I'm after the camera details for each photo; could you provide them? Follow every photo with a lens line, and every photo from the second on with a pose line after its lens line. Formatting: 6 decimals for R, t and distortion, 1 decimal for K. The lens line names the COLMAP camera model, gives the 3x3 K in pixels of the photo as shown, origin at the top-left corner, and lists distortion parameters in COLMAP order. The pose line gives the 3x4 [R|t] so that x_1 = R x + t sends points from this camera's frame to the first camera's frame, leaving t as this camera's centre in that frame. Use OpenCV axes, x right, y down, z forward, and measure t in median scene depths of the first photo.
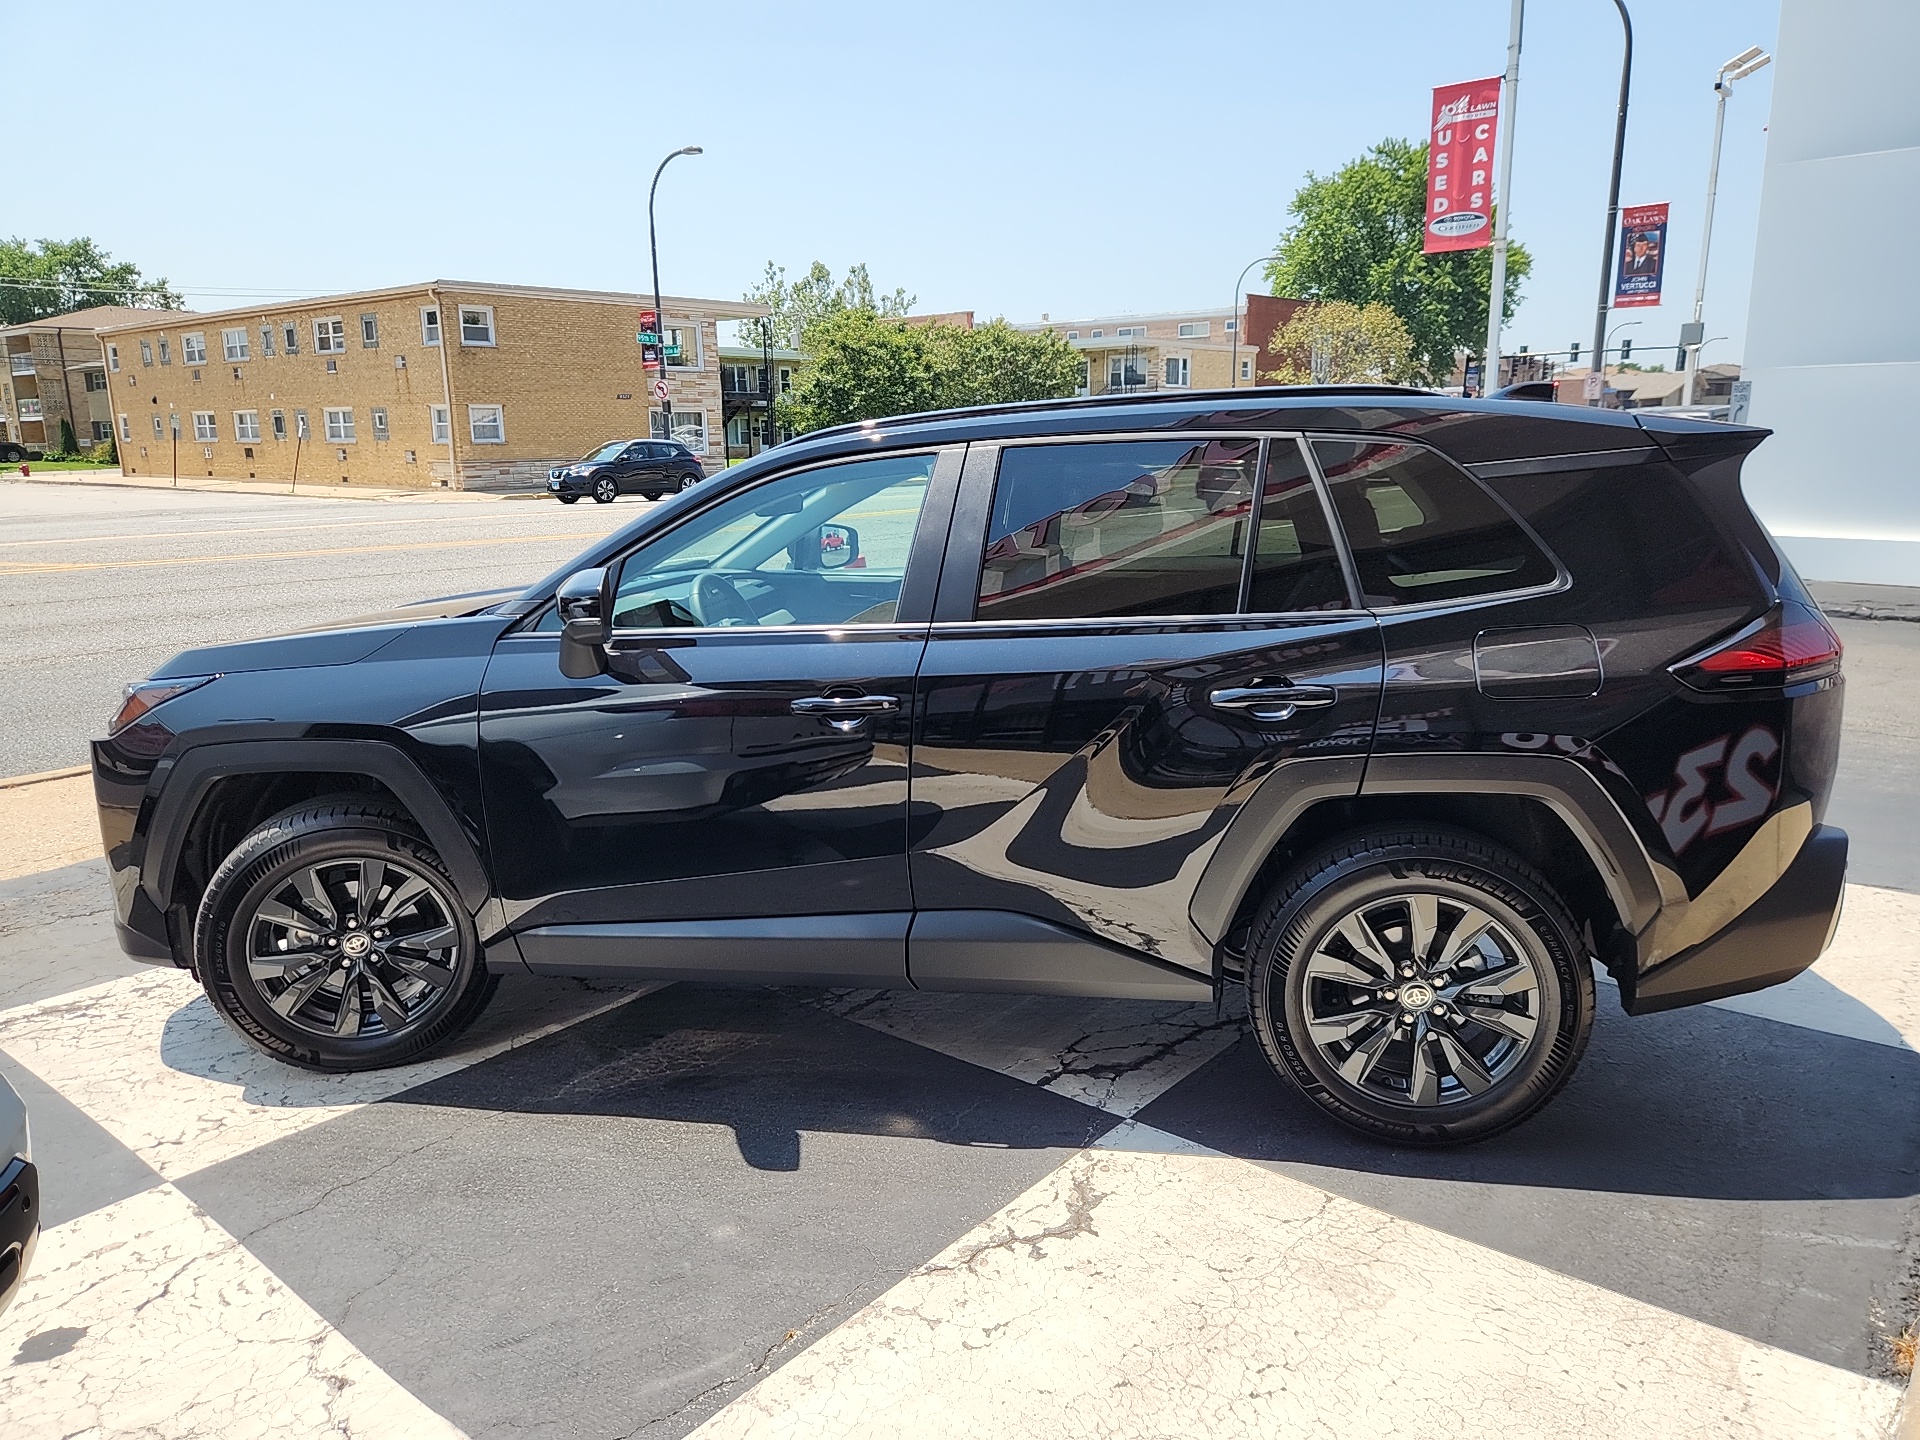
lens RADIAL K [[1414.1, 0, 964.6], [0, 1414.1, 715.3], [0, 0, 1]] dist [0.043365, -0.043286]
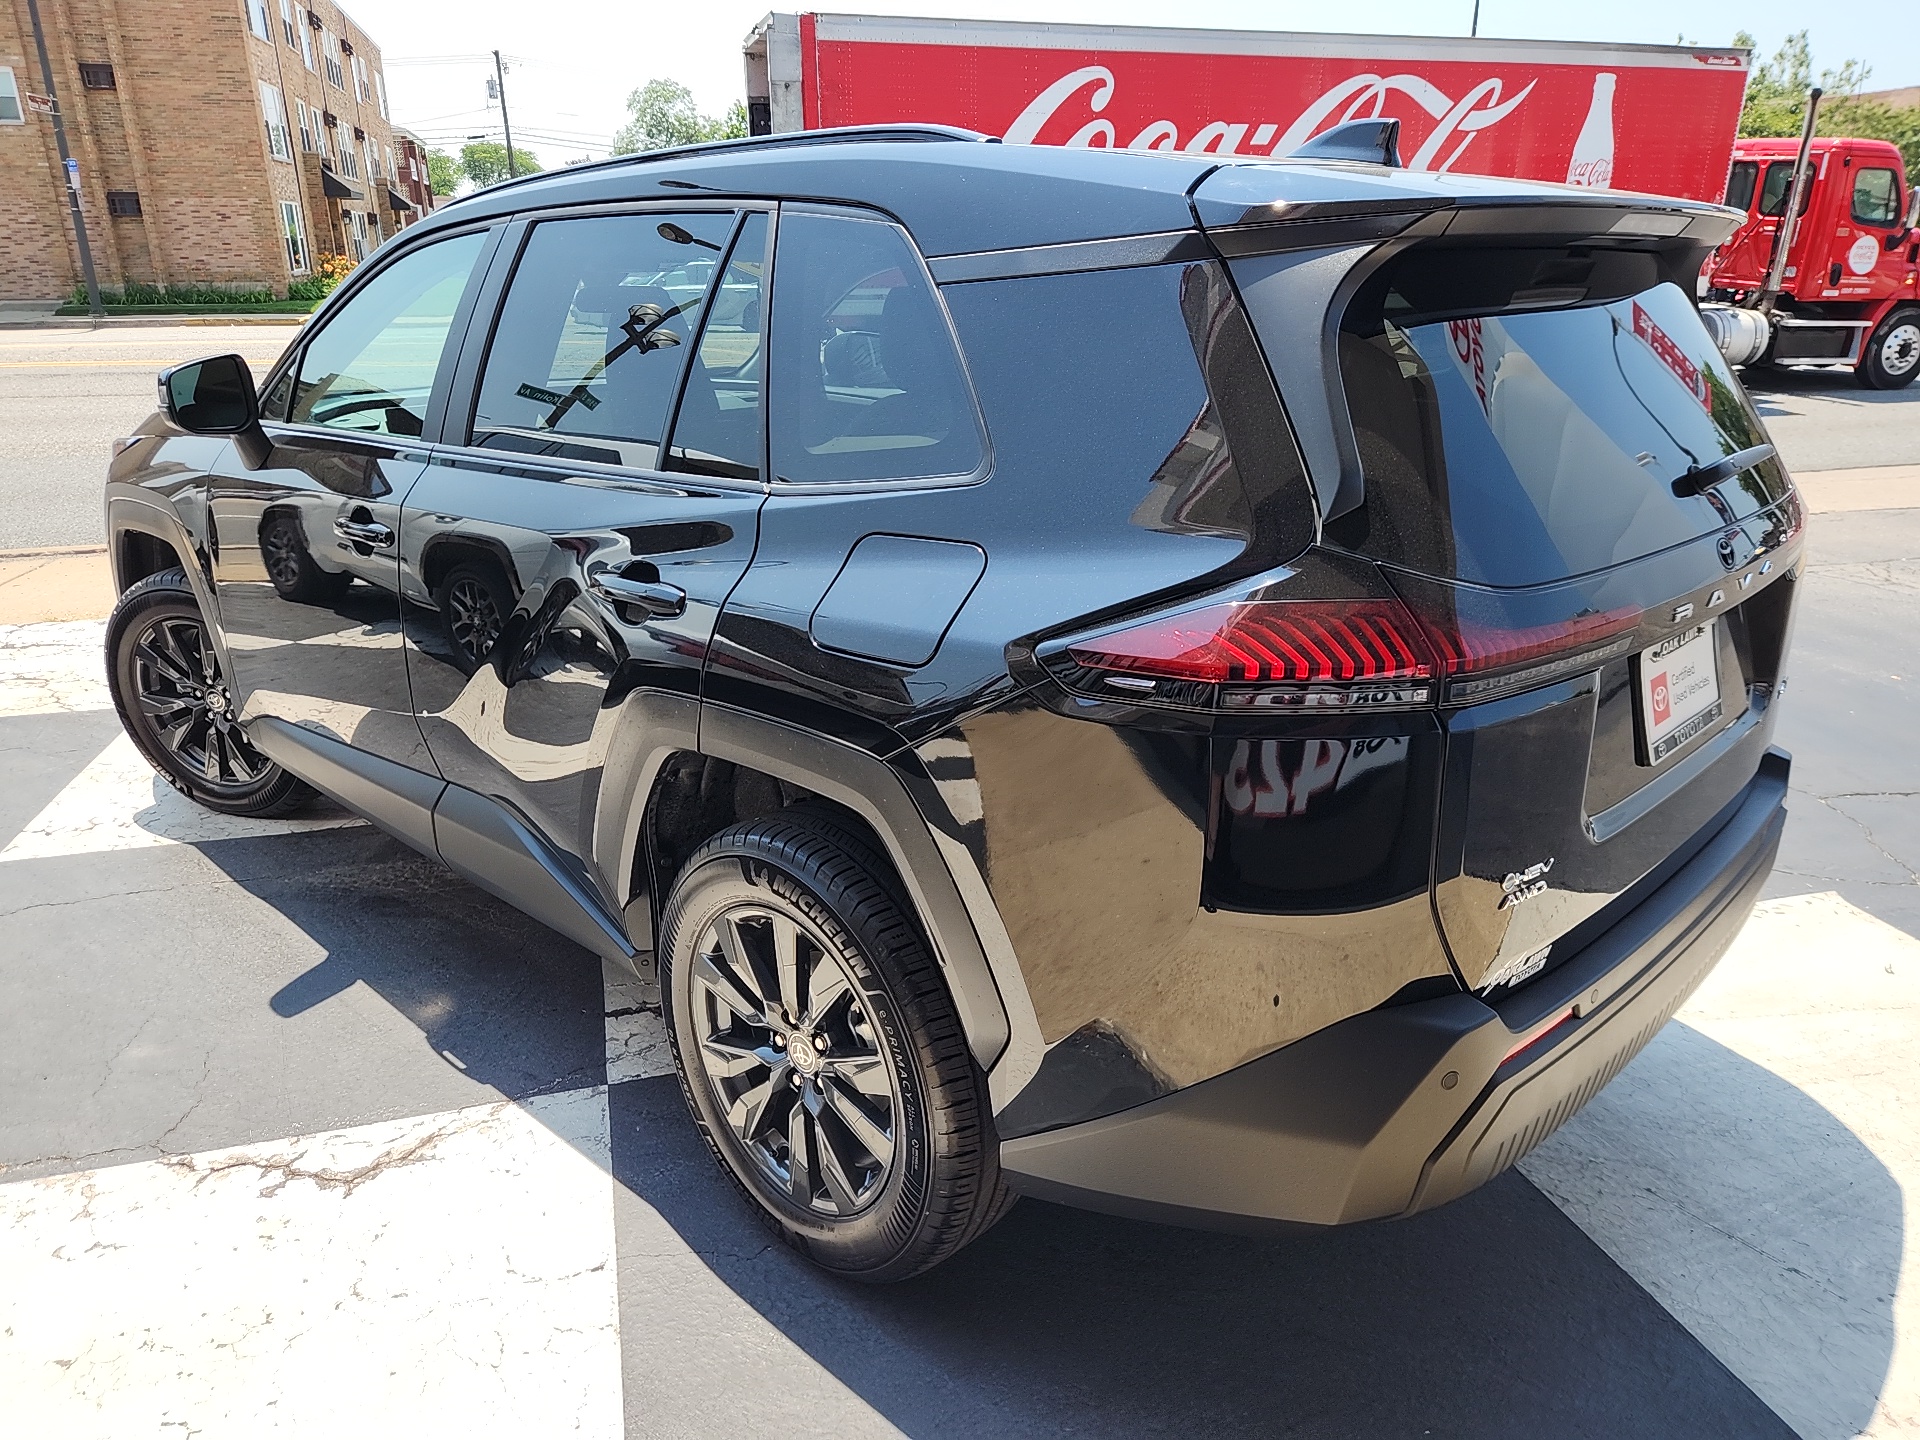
lens RADIAL K [[1414.1, 0, 951.2], [0, 1414.1, 714.7], [0, 0, 1]] dist [0.043365, -0.043286]
pose [[0.823731, 0.193011, -0.533117, 0.698708], [-0.125546, 0.979025, 0.160463, -0.082238], [0.552906, -0.065248, 0.830685, 0.465202]]
